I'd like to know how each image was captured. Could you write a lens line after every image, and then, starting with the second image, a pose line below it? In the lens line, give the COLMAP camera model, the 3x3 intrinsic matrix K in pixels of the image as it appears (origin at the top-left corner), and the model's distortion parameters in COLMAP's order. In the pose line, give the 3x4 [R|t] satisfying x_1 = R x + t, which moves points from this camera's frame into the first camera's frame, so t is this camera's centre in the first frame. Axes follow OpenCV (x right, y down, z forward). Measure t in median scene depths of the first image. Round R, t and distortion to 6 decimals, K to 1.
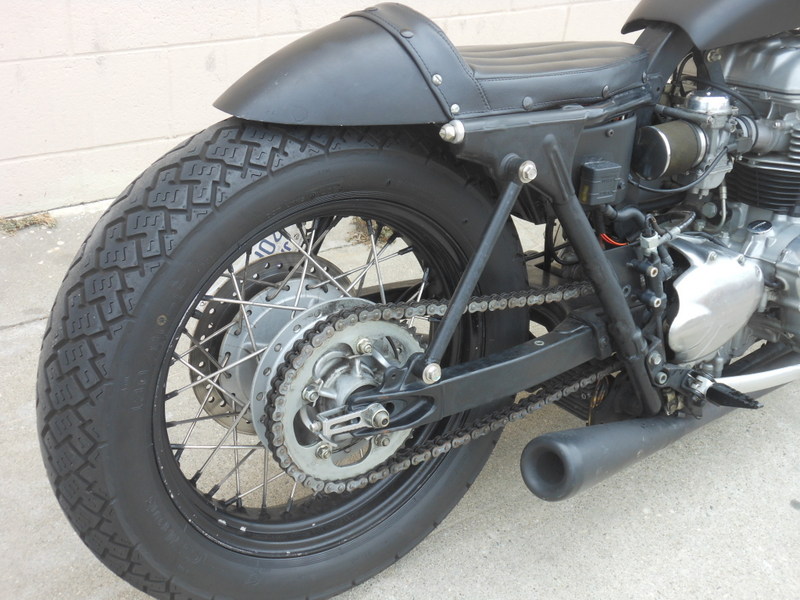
lens RADIAL K [[997.7, 0, 399.4], [0, 997.7, 306.6], [0, 0, 1]] dist [0.041938, 0.042428]
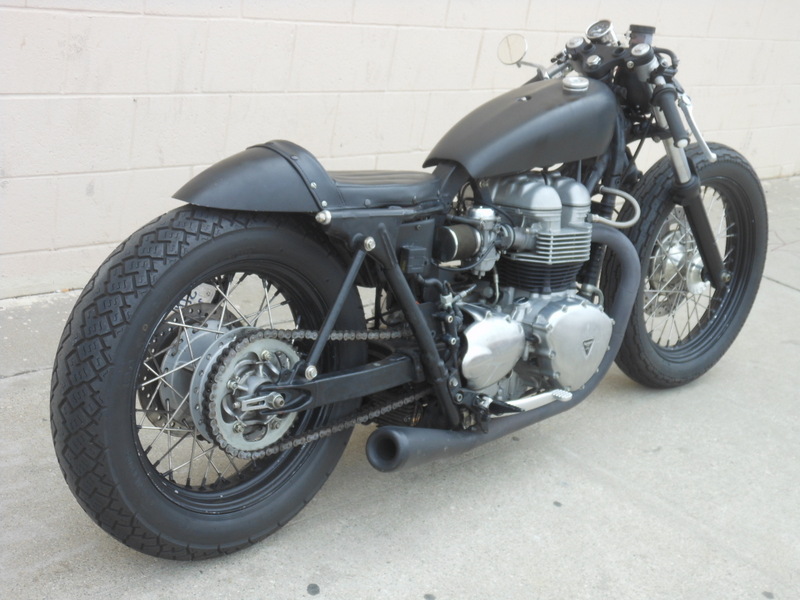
lens RADIAL K [[1162.0, 0, 403.1], [0, 1162.0, 304.1], [0, 0, 1]] dist [0.020774, 0.063285]
pose [[0.980030, 0.002513, 0.198833, -0.172612], [0.031850, 0.985027, -0.169434, 0.253661], [-0.196282, 0.172383, 0.965276, -0.719212]]
